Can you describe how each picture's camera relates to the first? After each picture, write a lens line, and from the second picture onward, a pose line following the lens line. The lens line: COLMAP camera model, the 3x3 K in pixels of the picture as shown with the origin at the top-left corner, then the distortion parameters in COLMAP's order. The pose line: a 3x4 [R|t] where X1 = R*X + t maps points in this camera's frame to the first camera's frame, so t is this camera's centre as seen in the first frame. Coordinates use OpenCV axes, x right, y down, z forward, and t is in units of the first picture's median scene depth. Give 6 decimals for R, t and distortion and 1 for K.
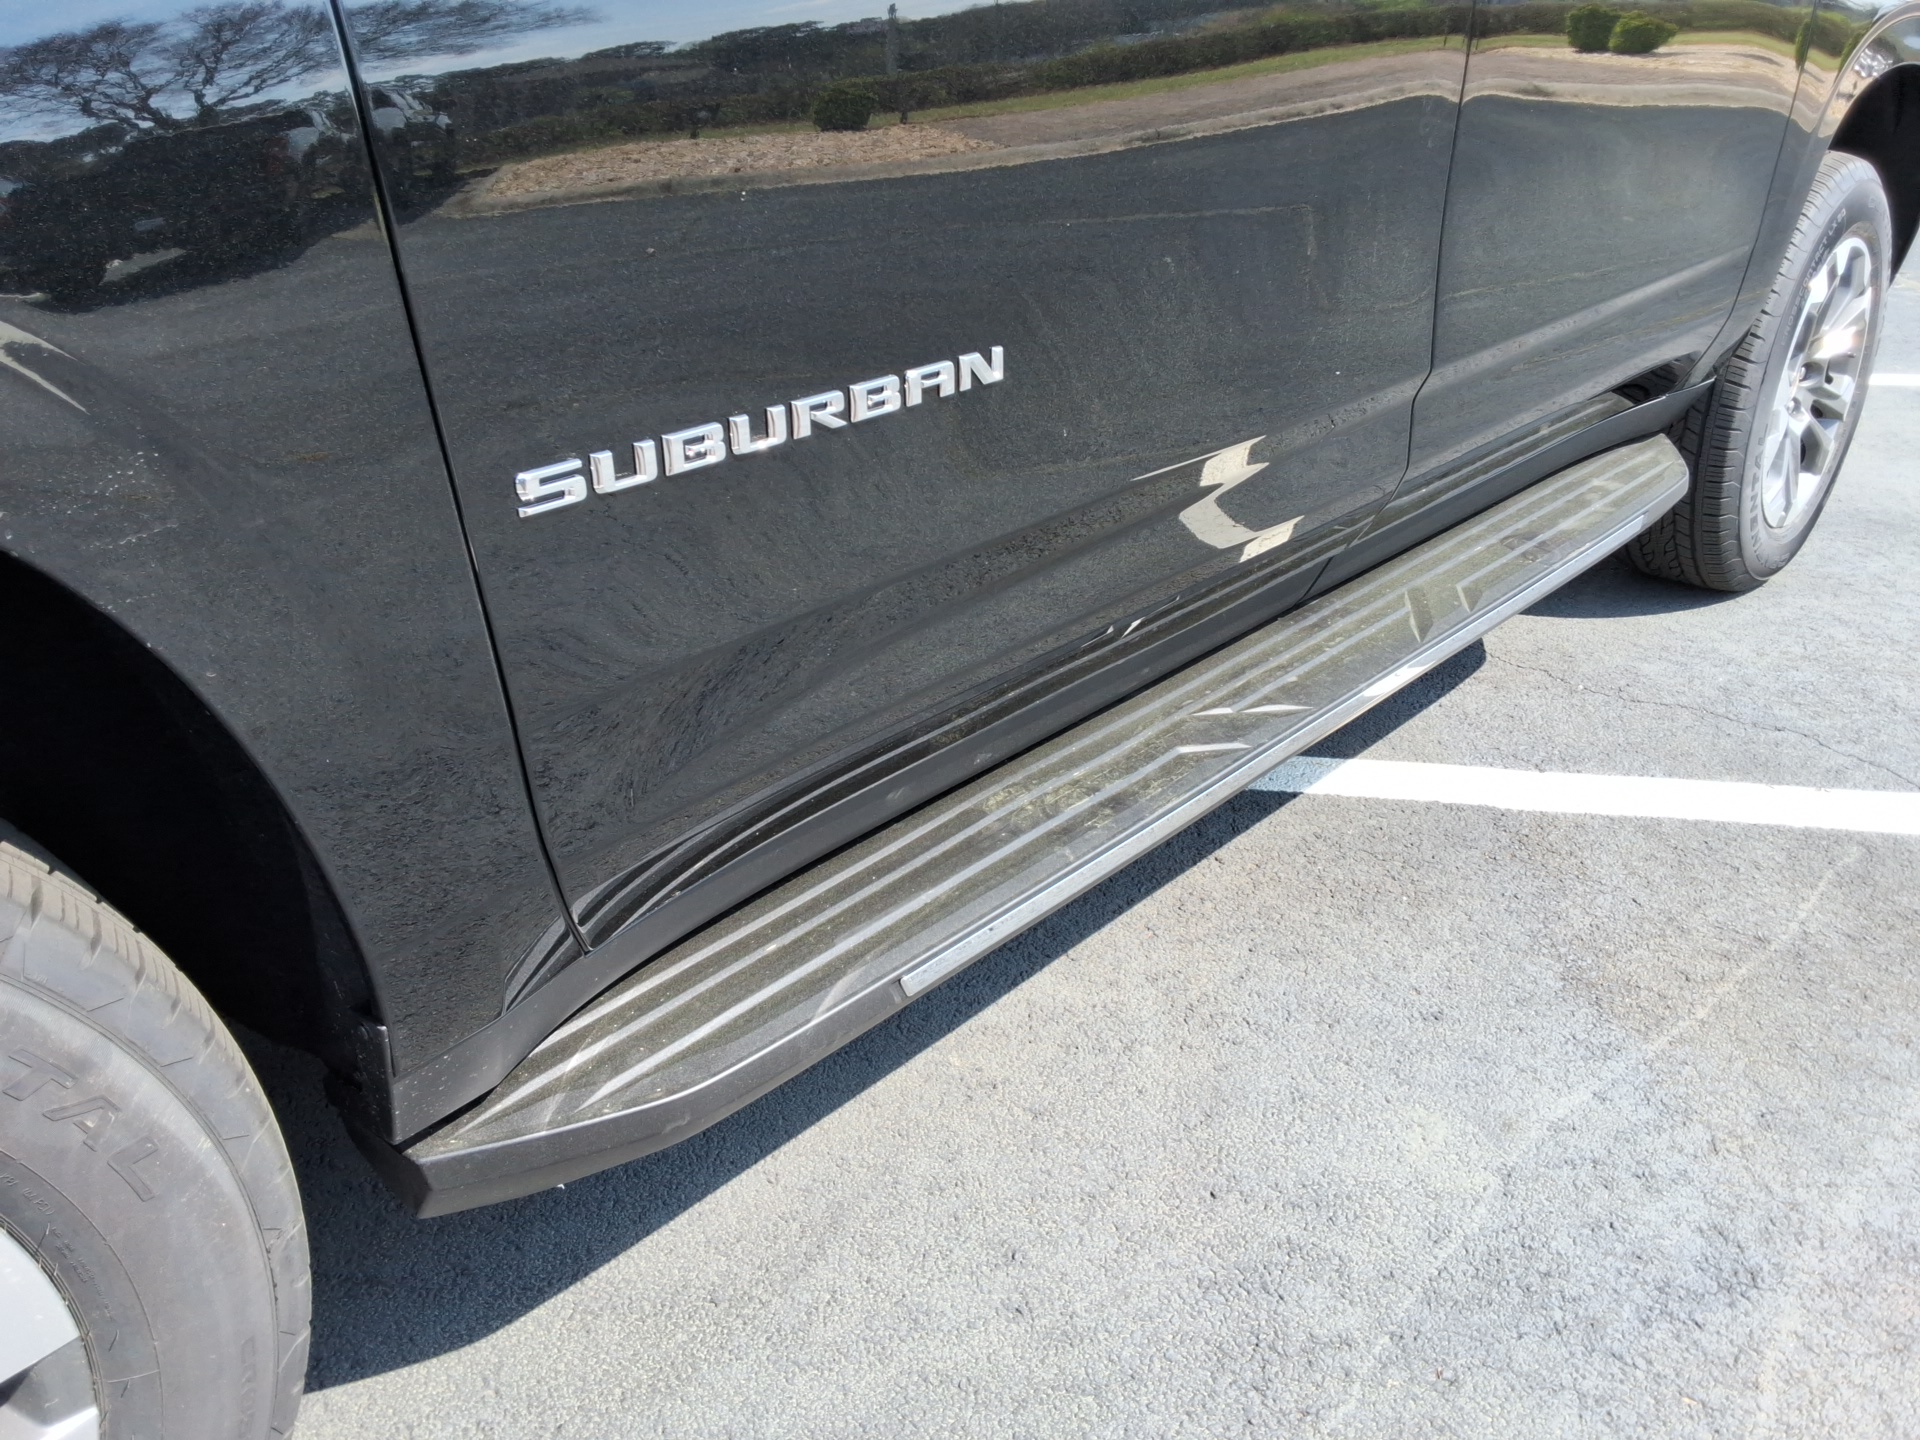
lens RADIAL K [[1542.6, 0, 970.7], [0, 1542.6, 691.5], [0, 0, 1]] dist [0.101114, -0.162628]
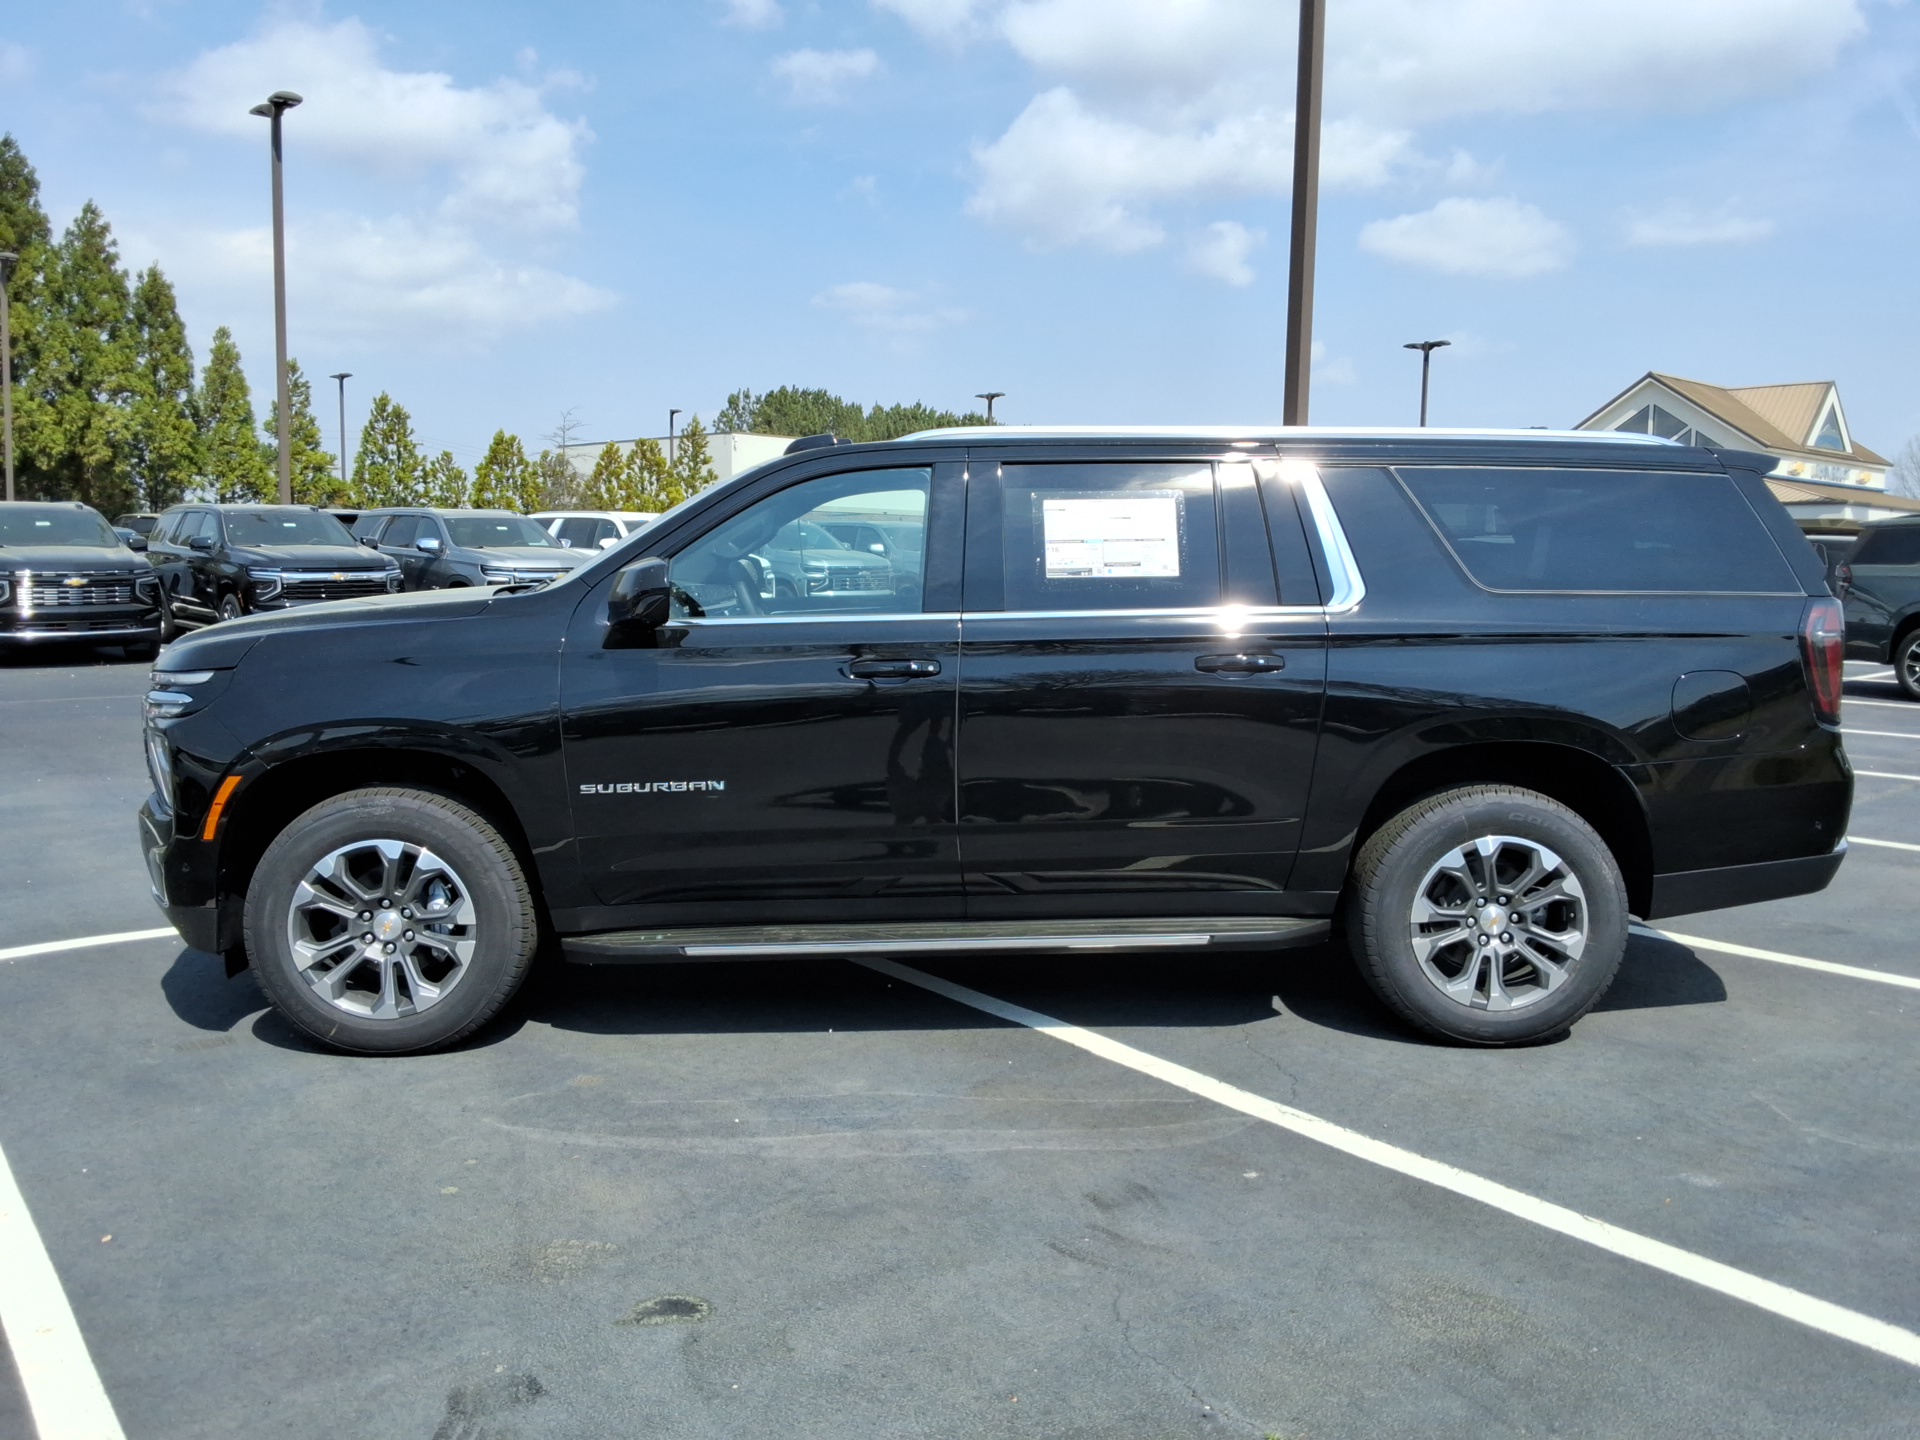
lens RADIAL K [[1542.6, 0, 976.3], [0, 1542.6, 715.4], [0, 0, 1]] dist [0.101114, -0.162628]
pose [[0.698634, 0.069536, -0.712092, 2.343344], [-0.295690, 0.934356, -0.198861, 0.154784], [0.651520, 0.349490, 0.673334, -0.934076]]
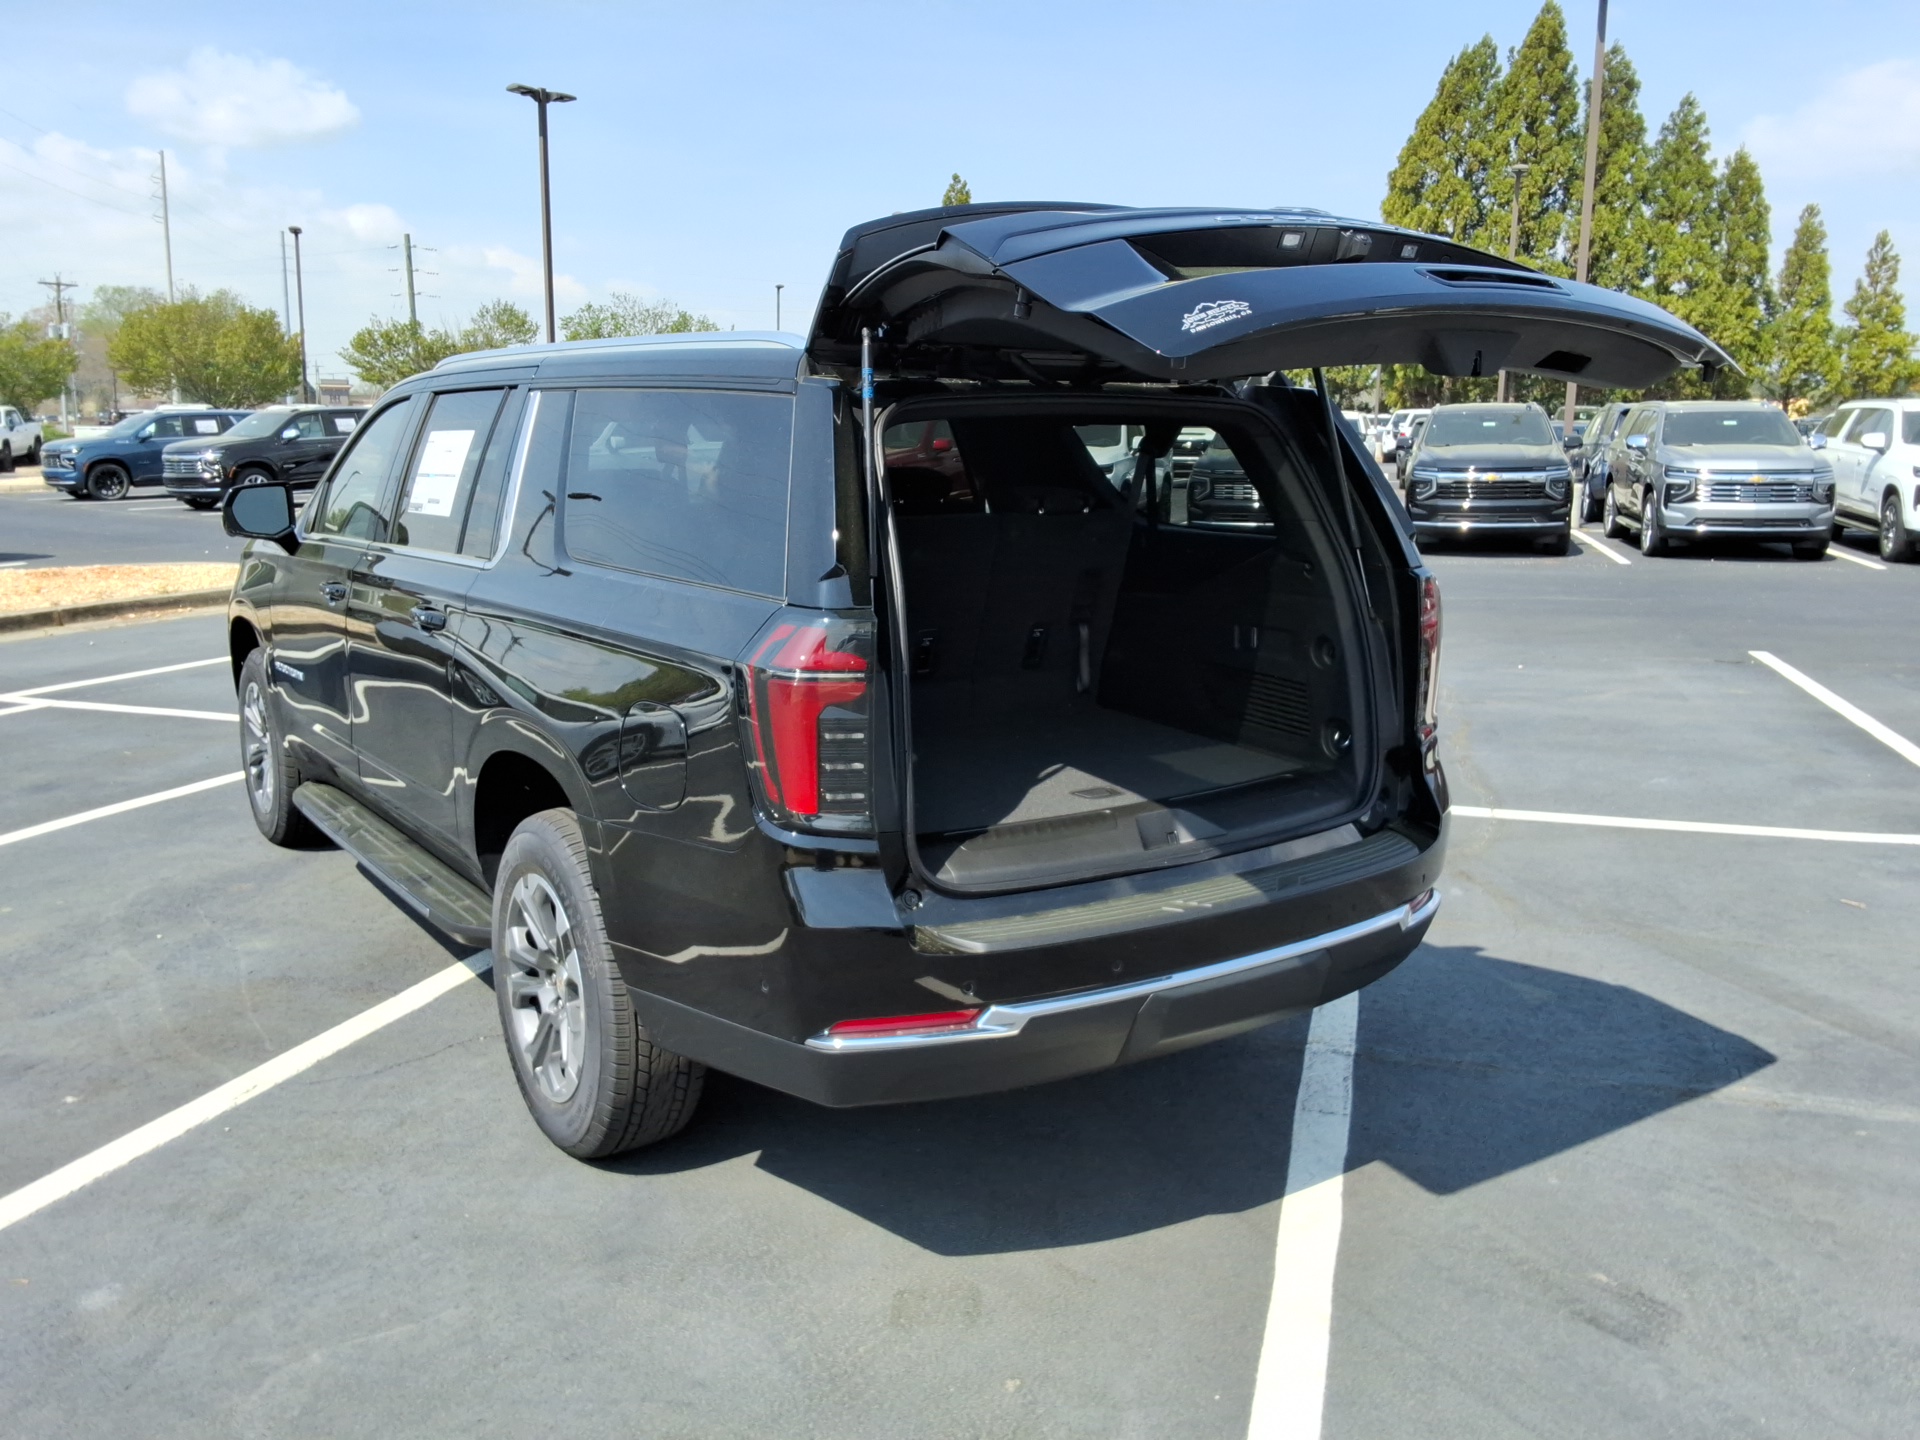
lens RADIAL K [[1542.6, 0, 982.0], [0, 1542.6, 729.5], [0, 0, 1]] dist [0.101114, -0.162628]
pose [[-0.235029, 0.173434, -0.956390, 2.923717], [-0.410049, 0.874416, 0.259337, -1.530536], [0.881261, 0.453119, -0.134396, 2.512475]]
